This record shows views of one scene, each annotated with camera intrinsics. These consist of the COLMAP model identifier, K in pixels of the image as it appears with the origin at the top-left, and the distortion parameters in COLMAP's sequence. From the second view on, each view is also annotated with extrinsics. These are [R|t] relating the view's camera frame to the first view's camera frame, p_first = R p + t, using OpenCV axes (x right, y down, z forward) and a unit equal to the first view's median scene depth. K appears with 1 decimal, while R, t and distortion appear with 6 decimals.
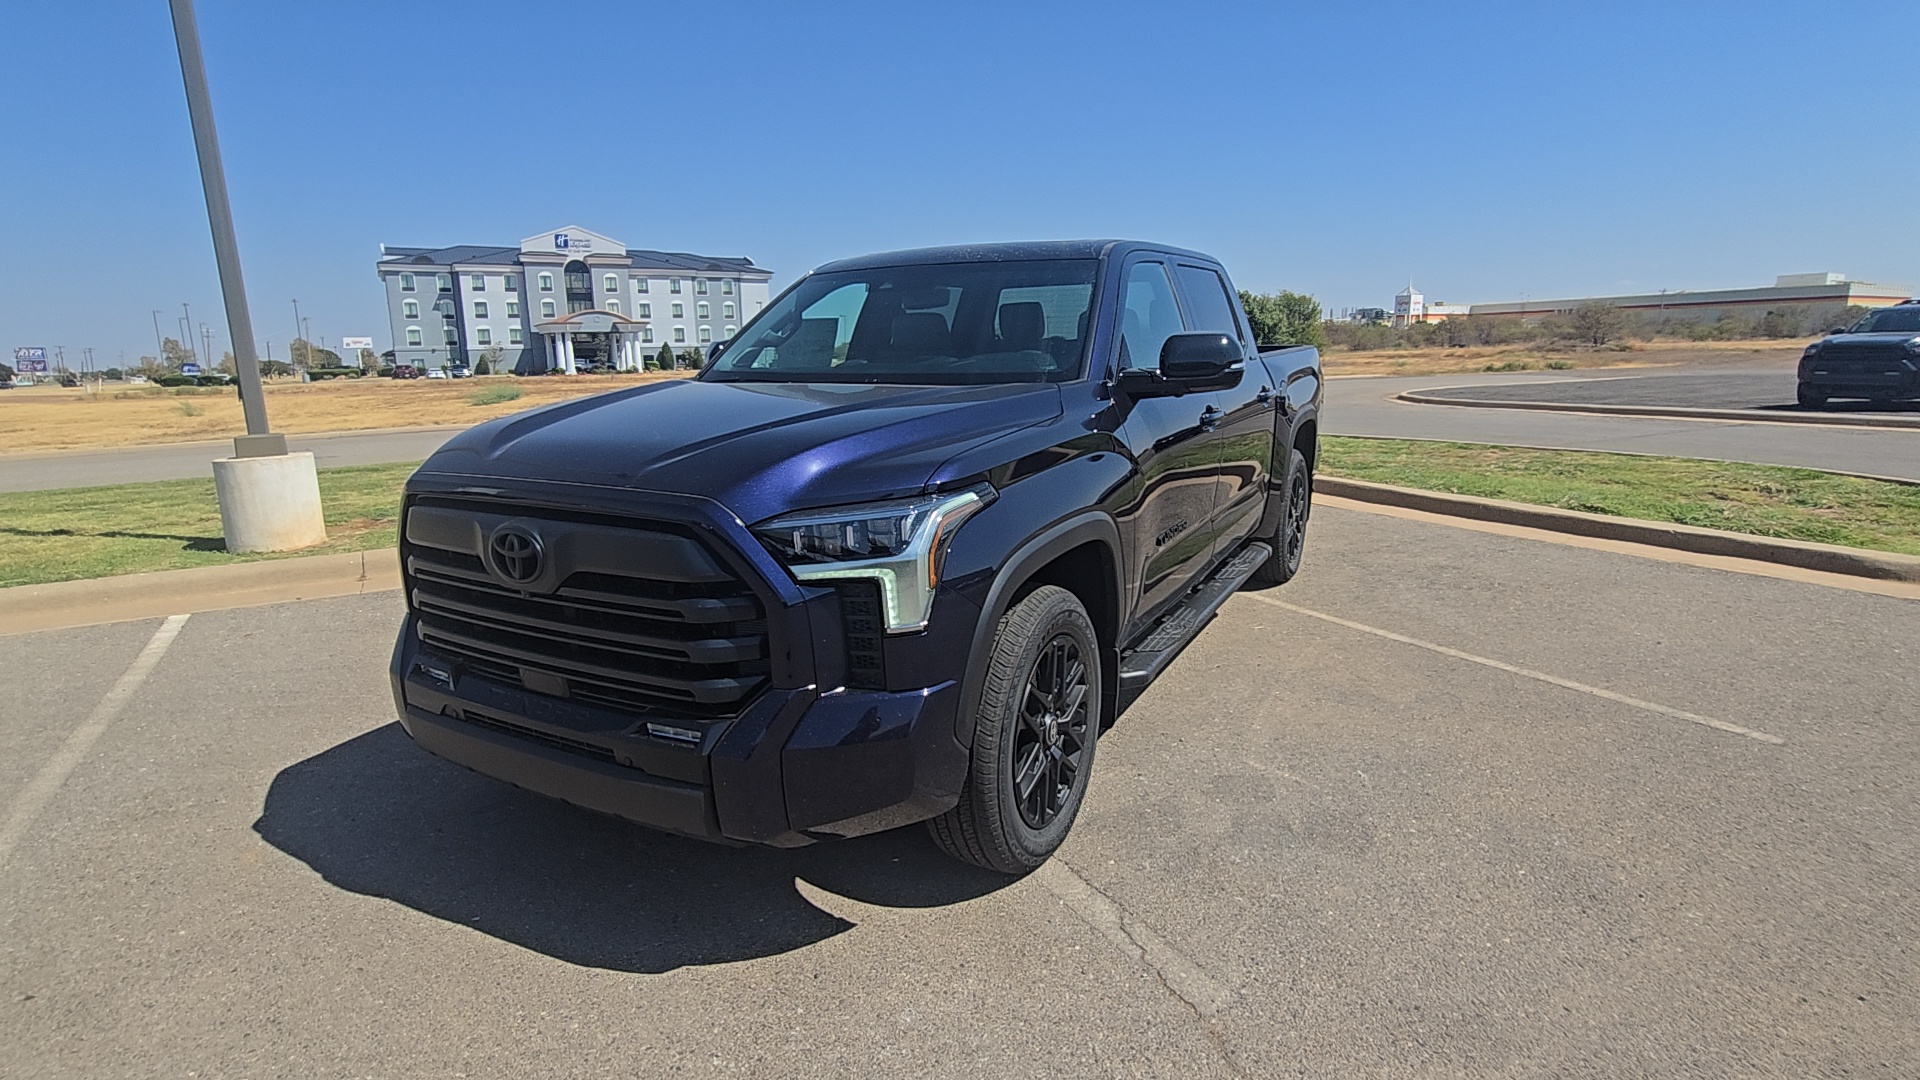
lens RADIAL K [[970.5, 0, 948.3], [0, 970.5, 548.6], [0, 0, 1]] dist [0.001782, -0.001882]
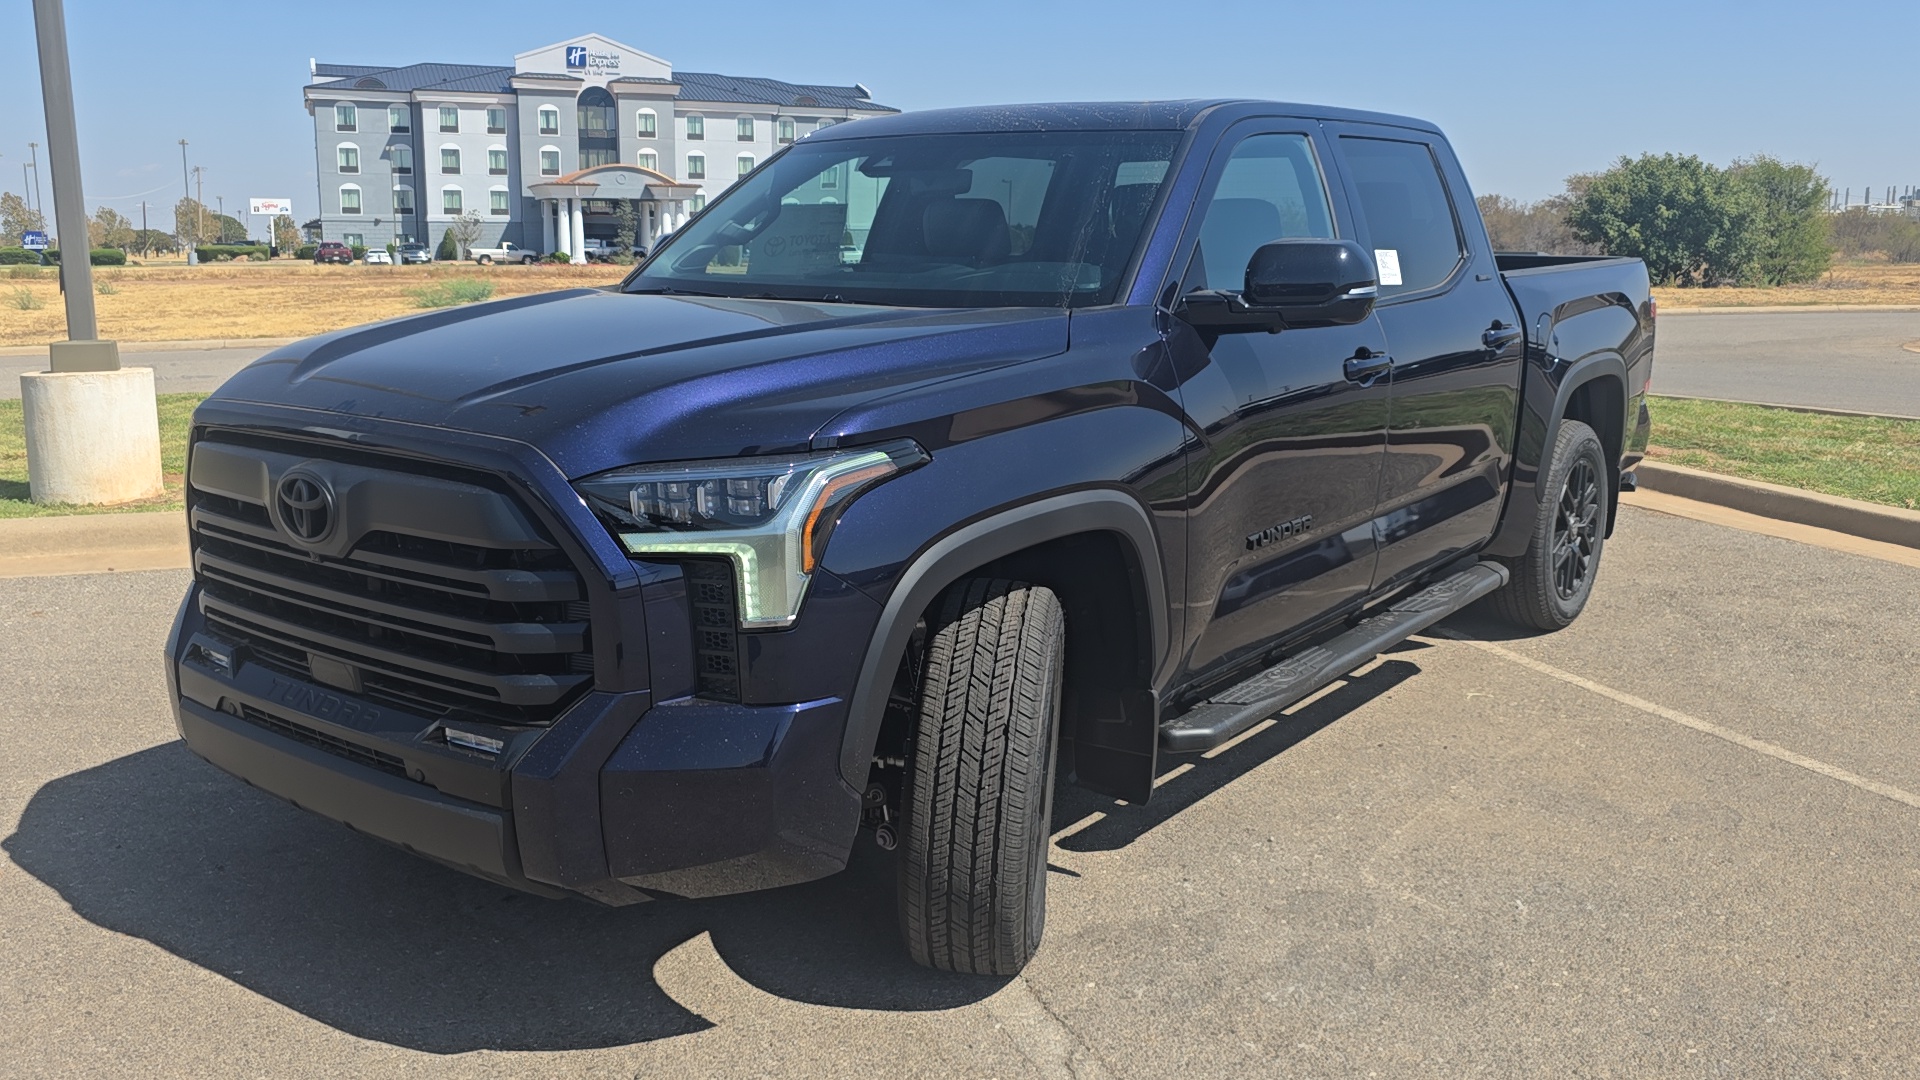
lens RADIAL K [[1595.1, 0, 956.9], [0, 1595.1, 528.8], [0, 0, 1]] dist [0.012488, -0.018240]
pose [[0.989632, 0.051252, -0.134171, 0.125663], [-0.054117, 0.998376, -0.017793, 0.010005], [0.133041, 0.024869, 0.990798, -0.106329]]
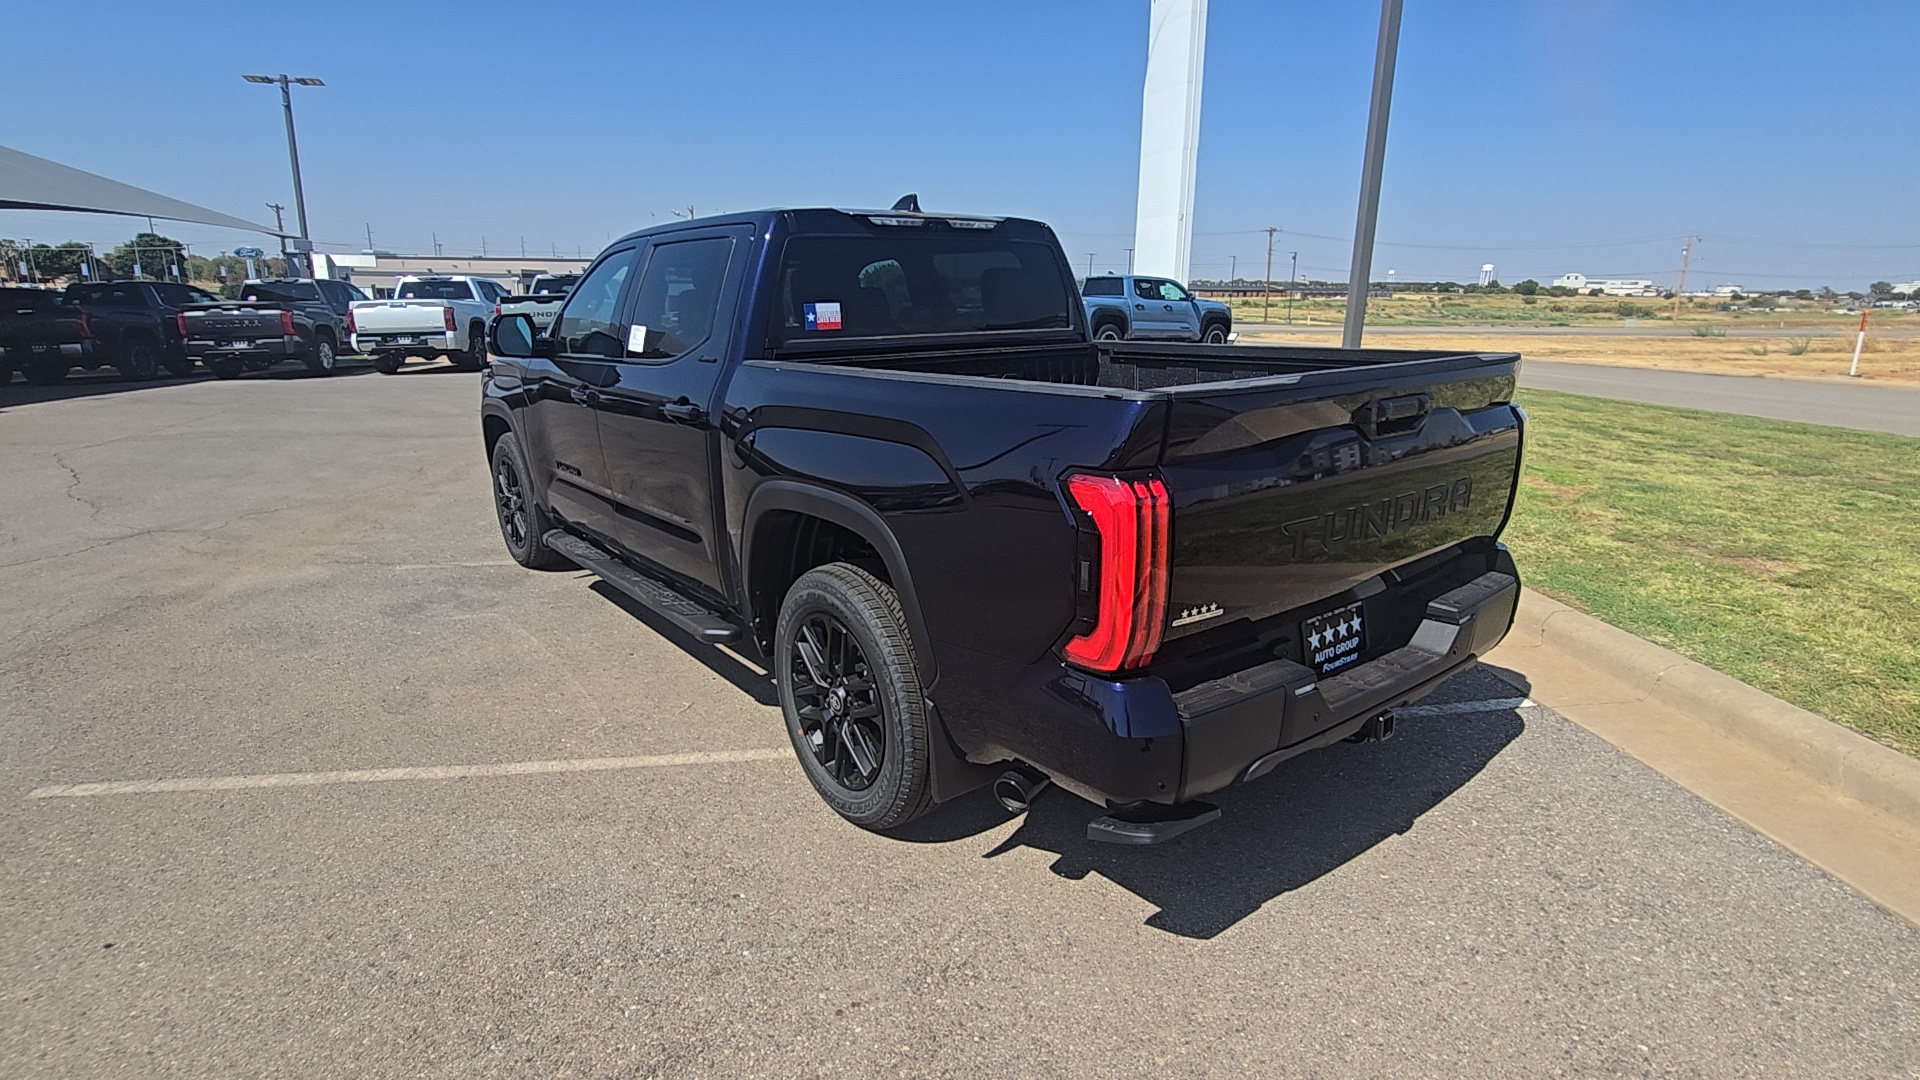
lens RADIAL K [[970.5, 0, 954.9], [0, 970.5, 551.7], [0, 0, 1]] dist [0.001782, -0.001882]
pose [[-0.382347, 0.262194, -0.886039, 0.965758], [-0.185547, 0.917580, 0.351595, -0.371327], [0.905198, 0.298833, -0.302184, 1.508853]]
